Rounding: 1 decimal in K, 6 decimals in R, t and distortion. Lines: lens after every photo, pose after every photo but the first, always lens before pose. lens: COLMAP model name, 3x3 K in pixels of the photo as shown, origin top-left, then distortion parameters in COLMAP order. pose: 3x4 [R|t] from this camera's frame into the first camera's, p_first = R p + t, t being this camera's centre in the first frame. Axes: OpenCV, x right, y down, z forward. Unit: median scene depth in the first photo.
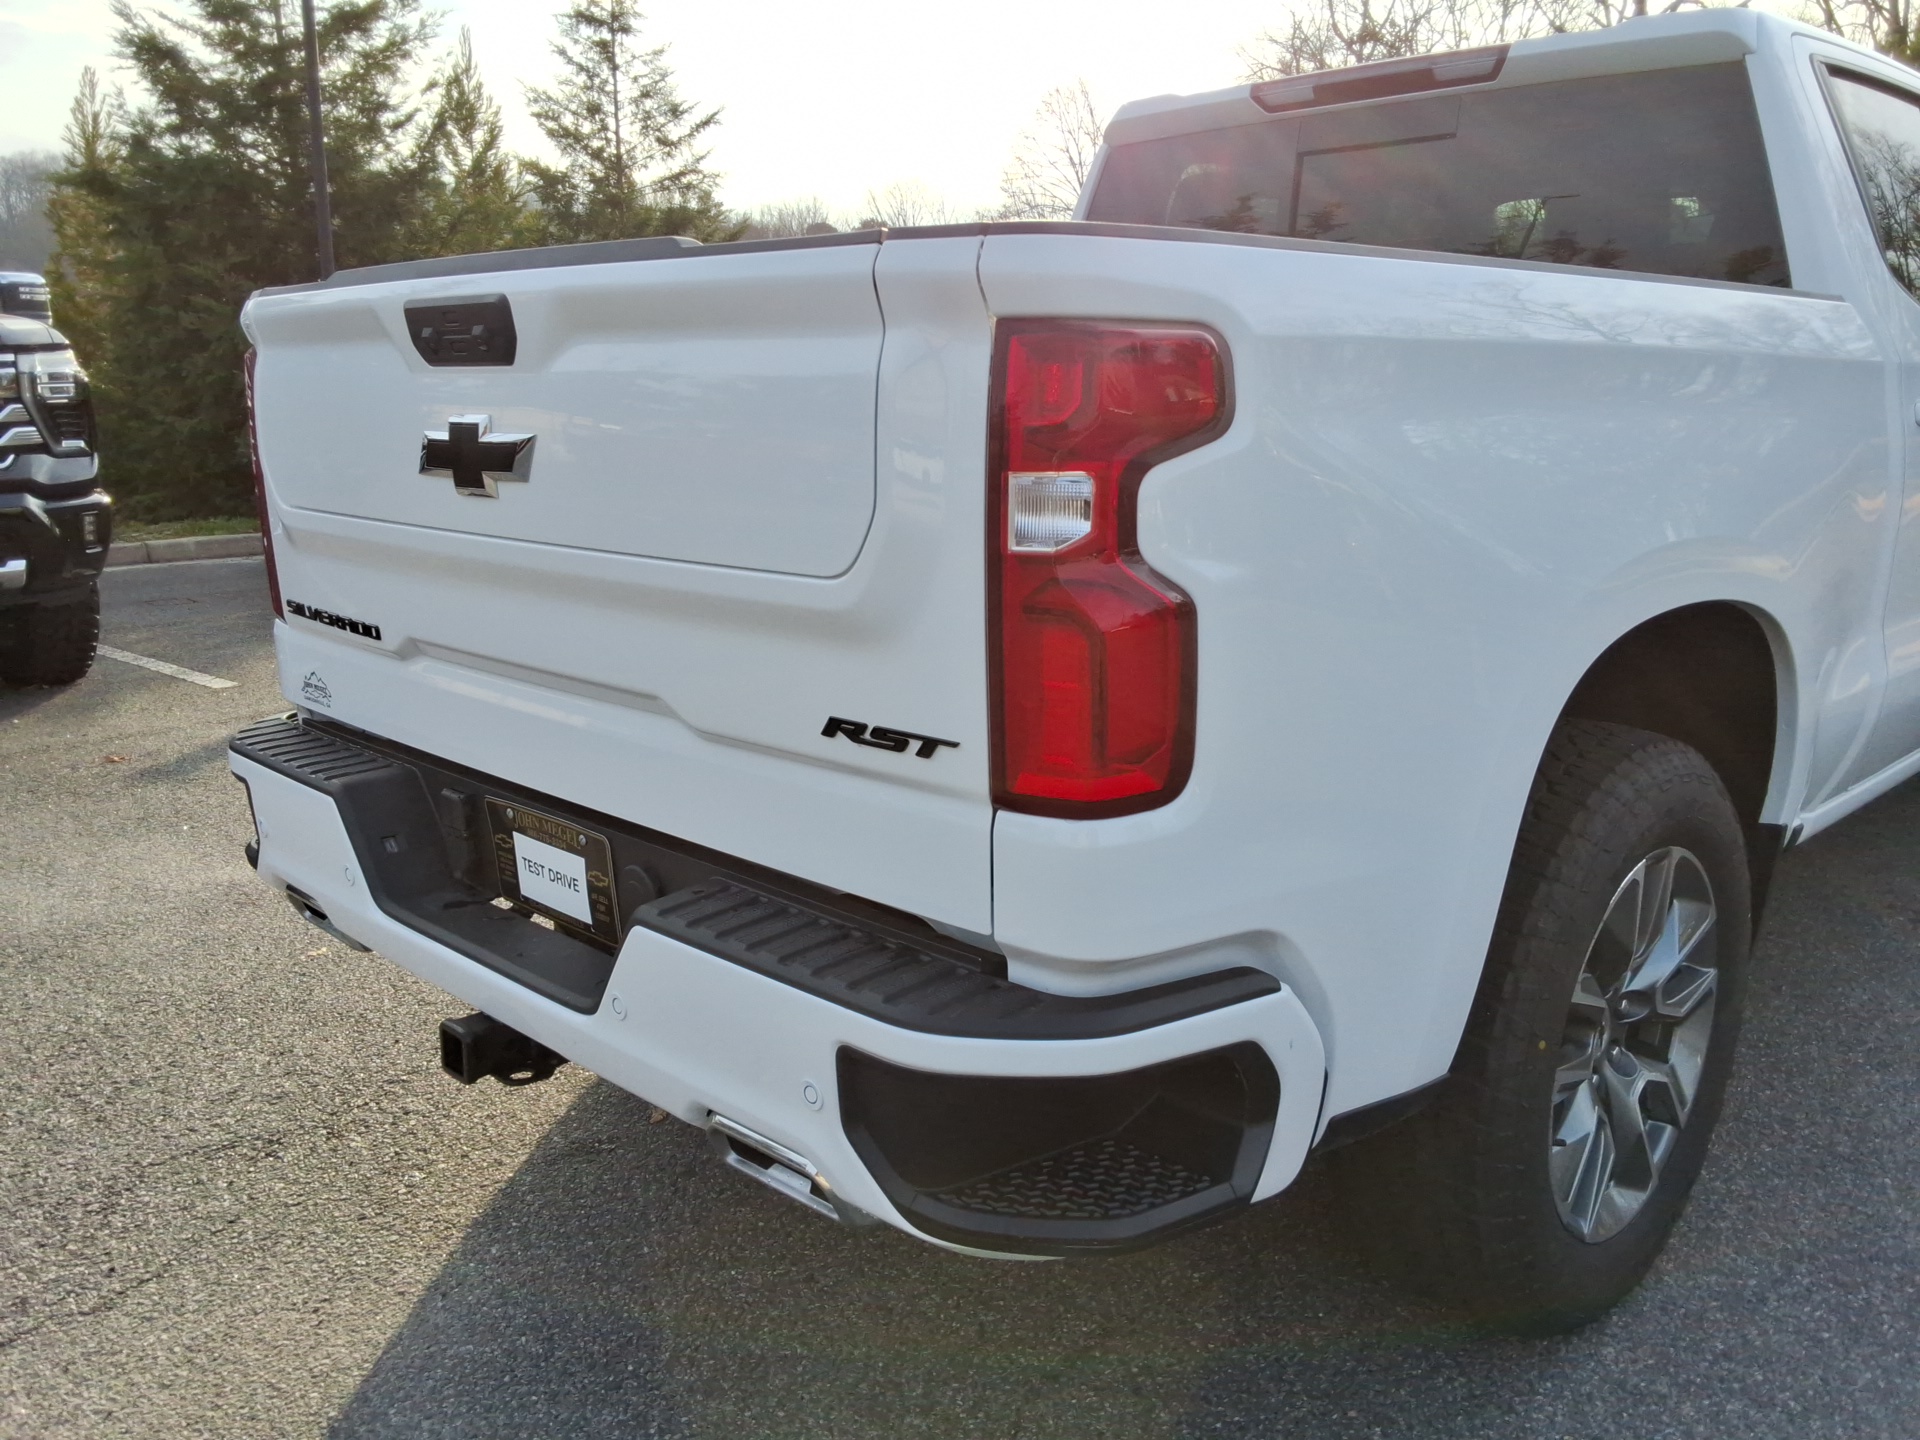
lens RADIAL K [[1546.4, 0, 968.1], [0, 1546.4, 666.8], [0, 0, 1]] dist [0.105044, -0.161447]
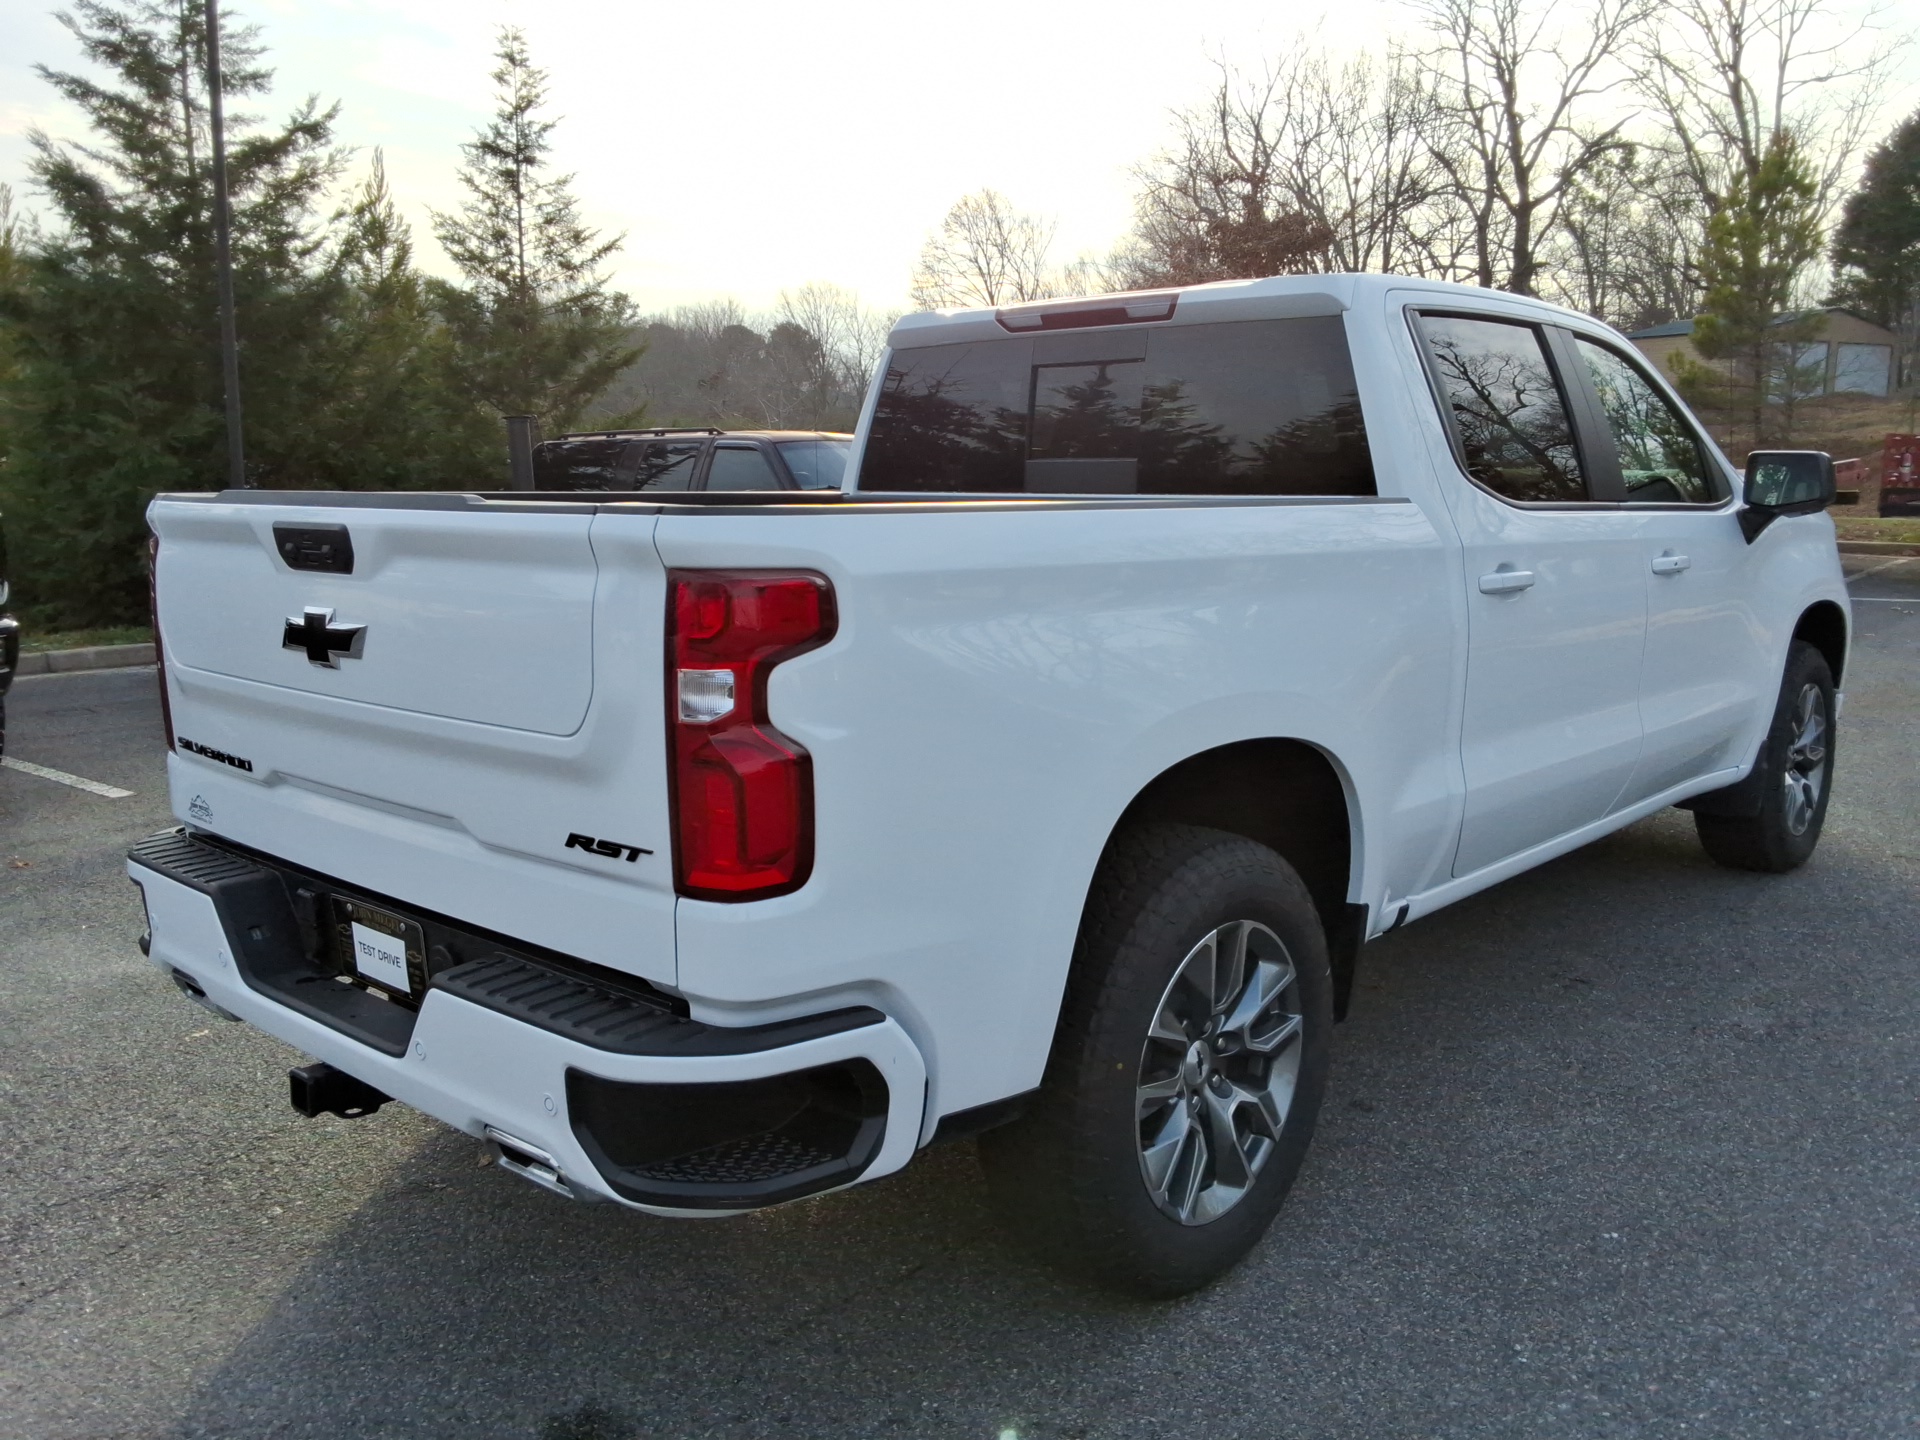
lens RADIAL K [[1546.4, 0, 974.4], [0, 1546.4, 667.7], [0, 0, 1]] dist [0.105044, -0.161447]
pose [[0.998463, -0.002340, 0.055376, 0.136793], [0.005611, 0.998244, -0.058974, -0.022147], [-0.055141, 0.059194, 0.996722, -0.302093]]
